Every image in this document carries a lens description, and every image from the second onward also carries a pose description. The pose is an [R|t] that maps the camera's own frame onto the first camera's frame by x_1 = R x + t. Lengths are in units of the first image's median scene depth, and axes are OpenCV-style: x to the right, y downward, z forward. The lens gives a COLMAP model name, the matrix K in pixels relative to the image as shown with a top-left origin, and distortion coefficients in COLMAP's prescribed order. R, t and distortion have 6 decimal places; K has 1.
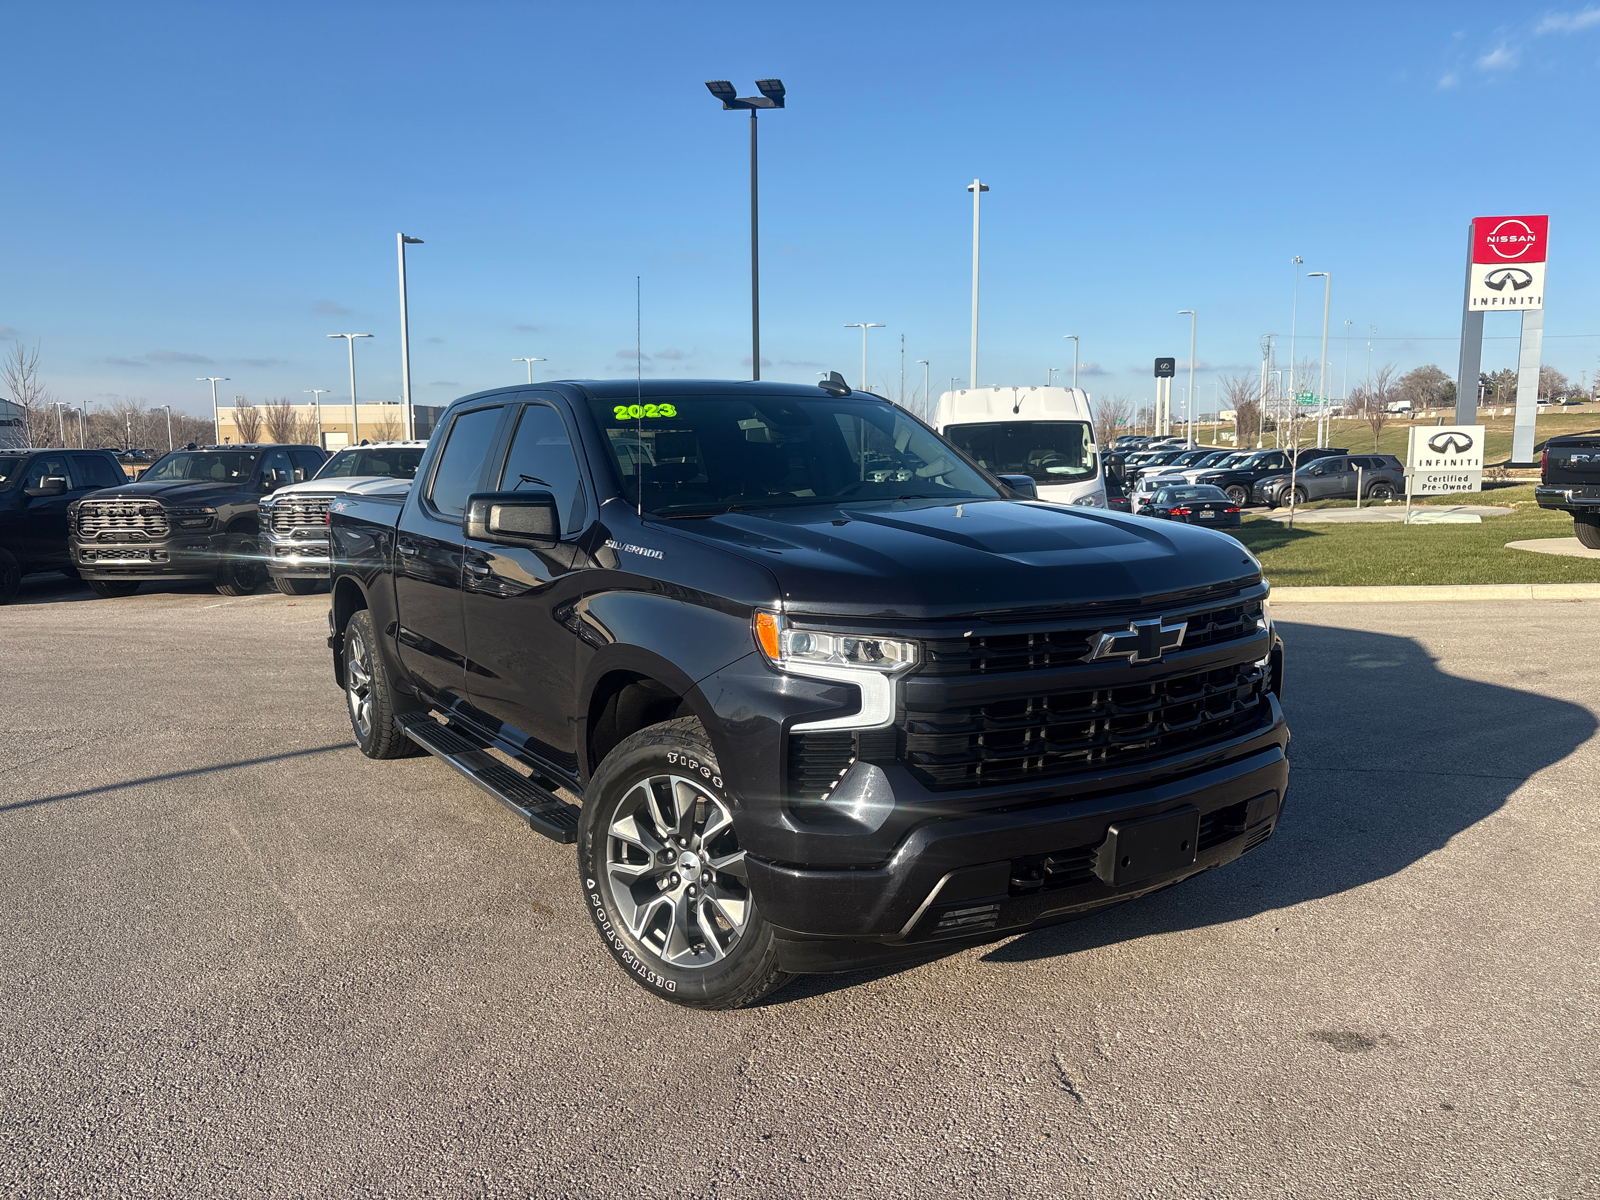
lens RADIAL K [[1152.9, 0, 794.0], [0, 1152.9, 599.0], [0, 0, 1]] dist [0.006913, -0.002726]
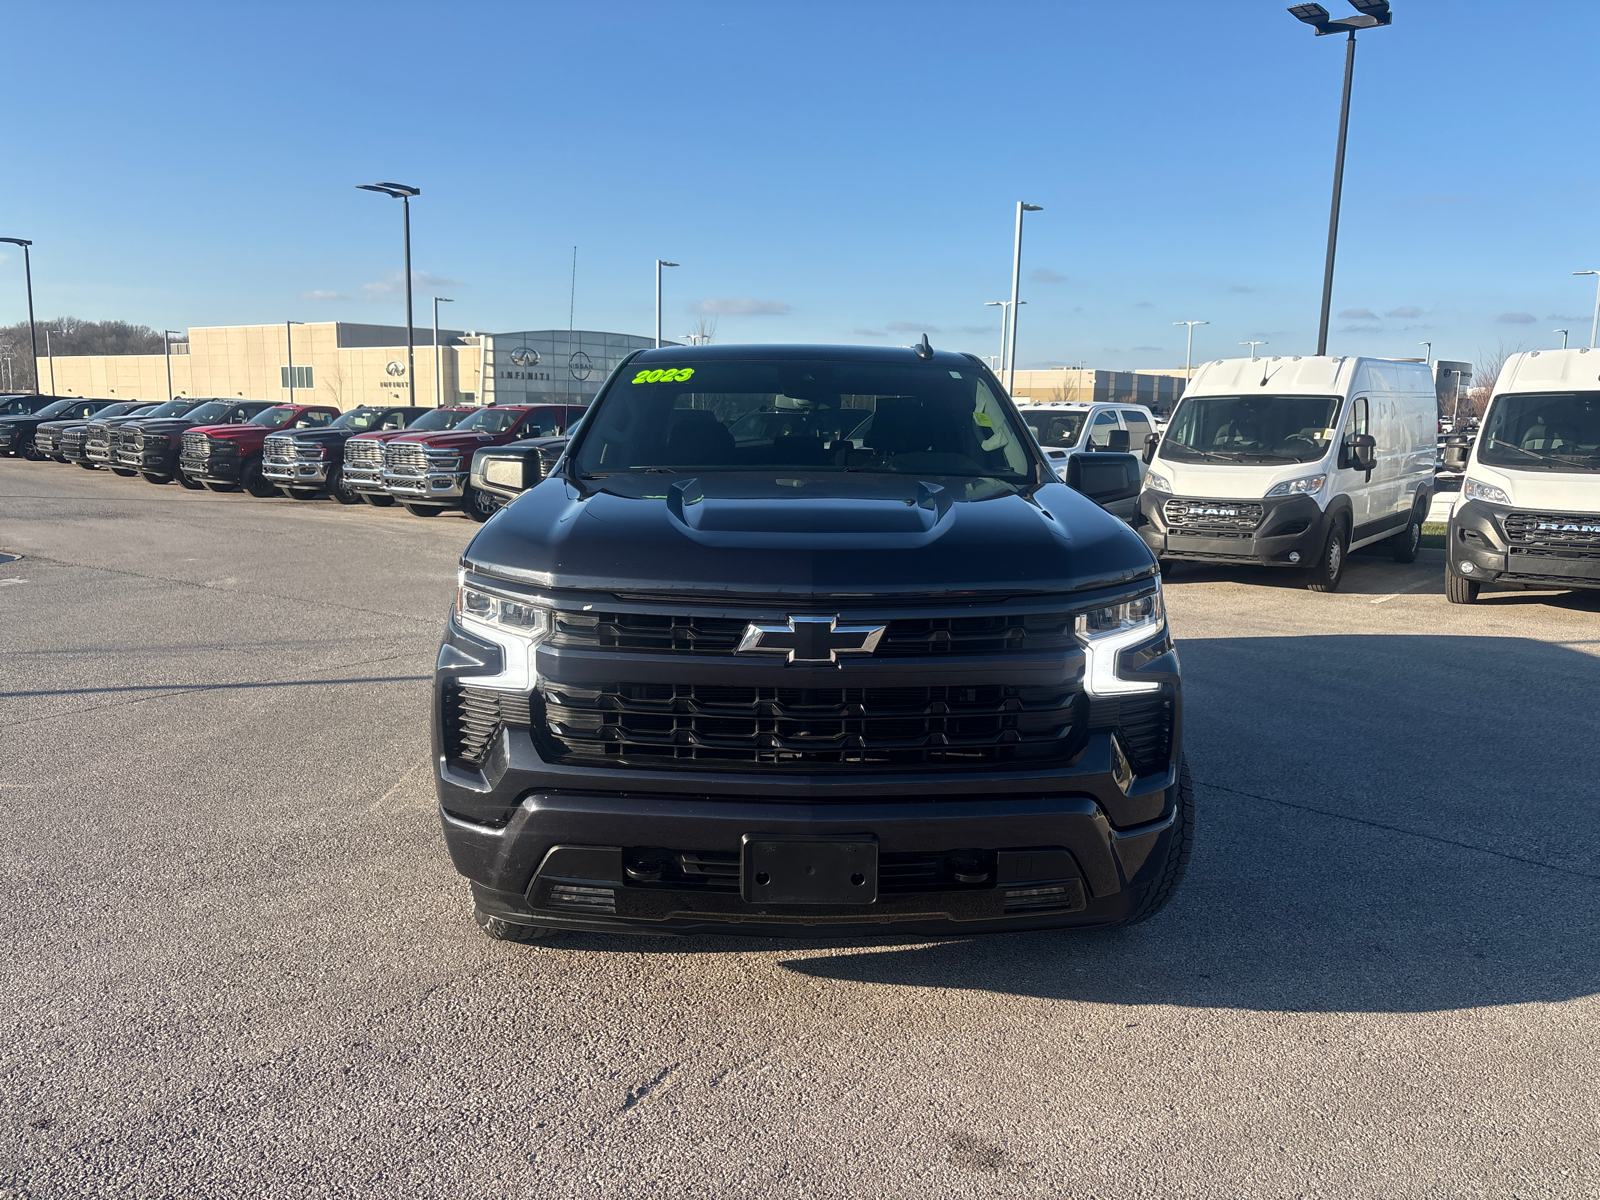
lens RADIAL K [[1152.9, 0, 794.0], [0, 1152.9, 599.0], [0, 0, 1]] dist [0.006913, -0.002726]
pose [[0.859641, 0.100541, -0.500909, 0.648242], [-0.085757, 0.994931, 0.052526, -0.035215], [0.503650, -0.002197, 0.863905, 0.206605]]
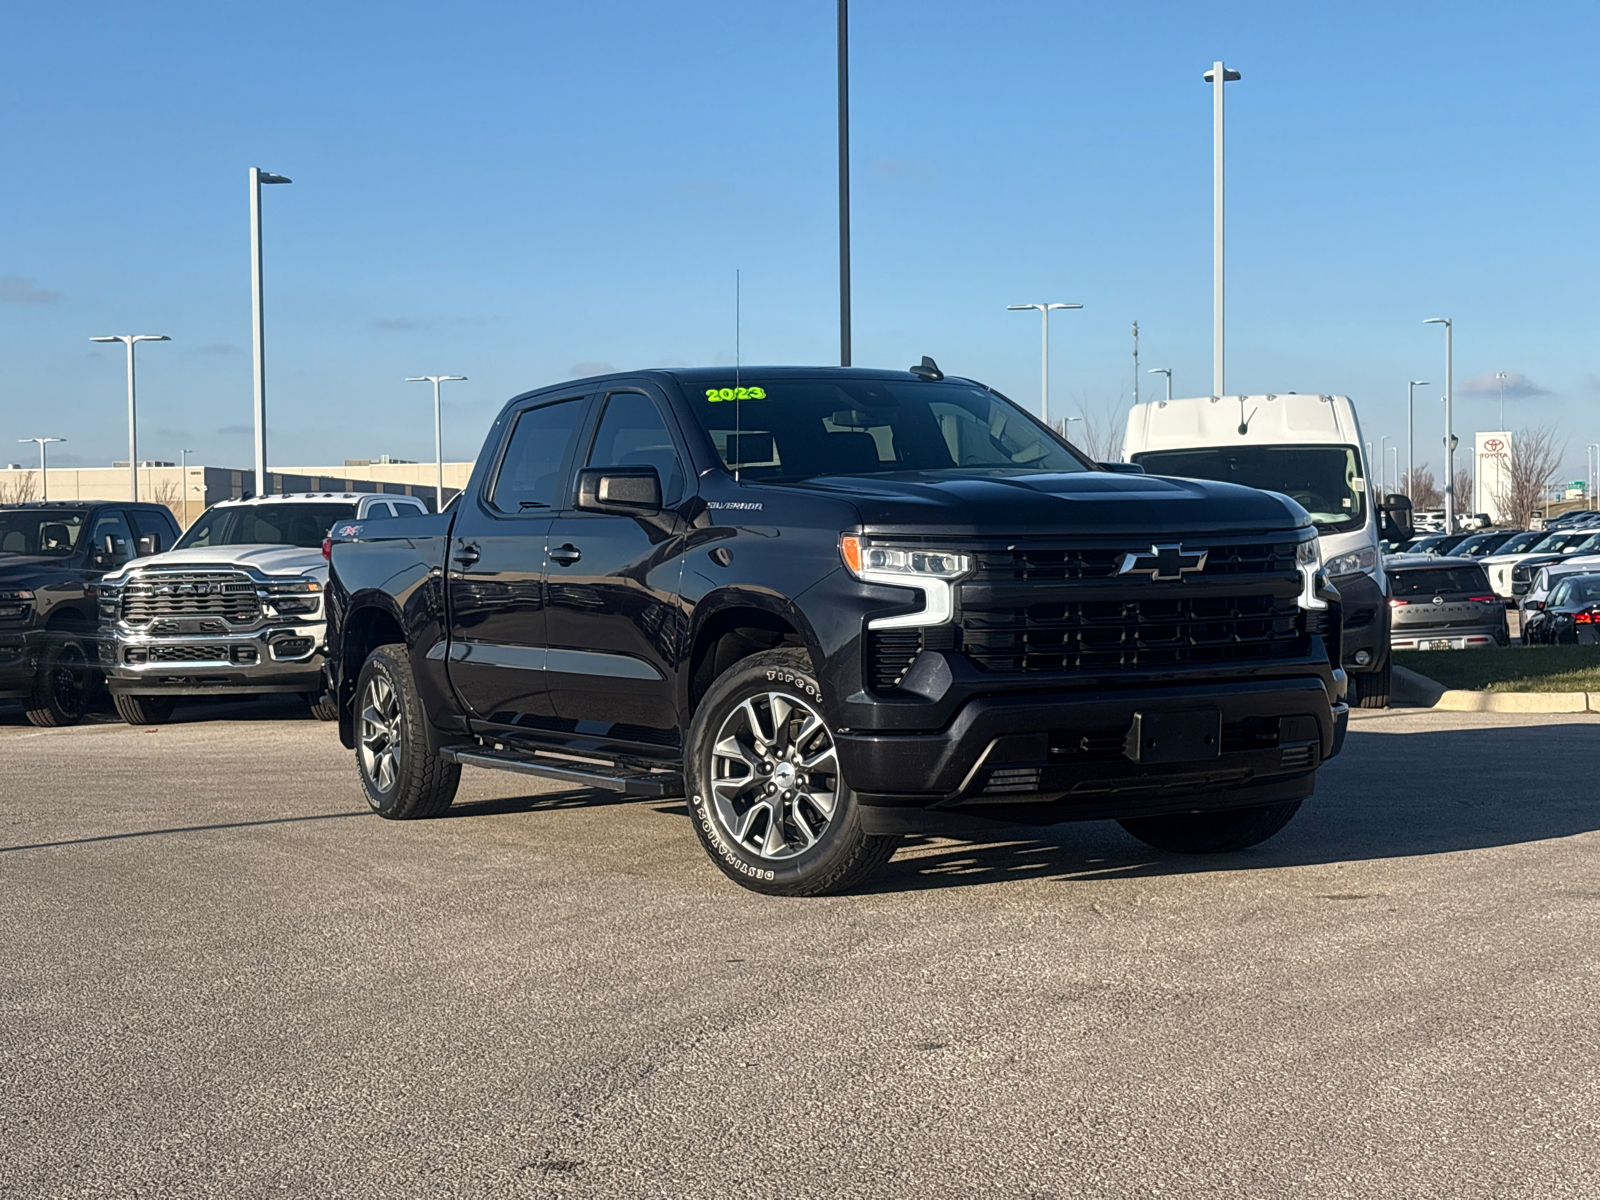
lens RADIAL K [[2135.7, 0, 724.8], [0, 2135.7, 604.3], [0, 0, 1]] dist [0.026734, -0.029548]
pose [[0.995946, -0.003663, -0.089873, 0.040566], [-0.004951, 0.995423, -0.095438, 0.261918], [0.089811, 0.095496, 0.991370, -1.110772]]
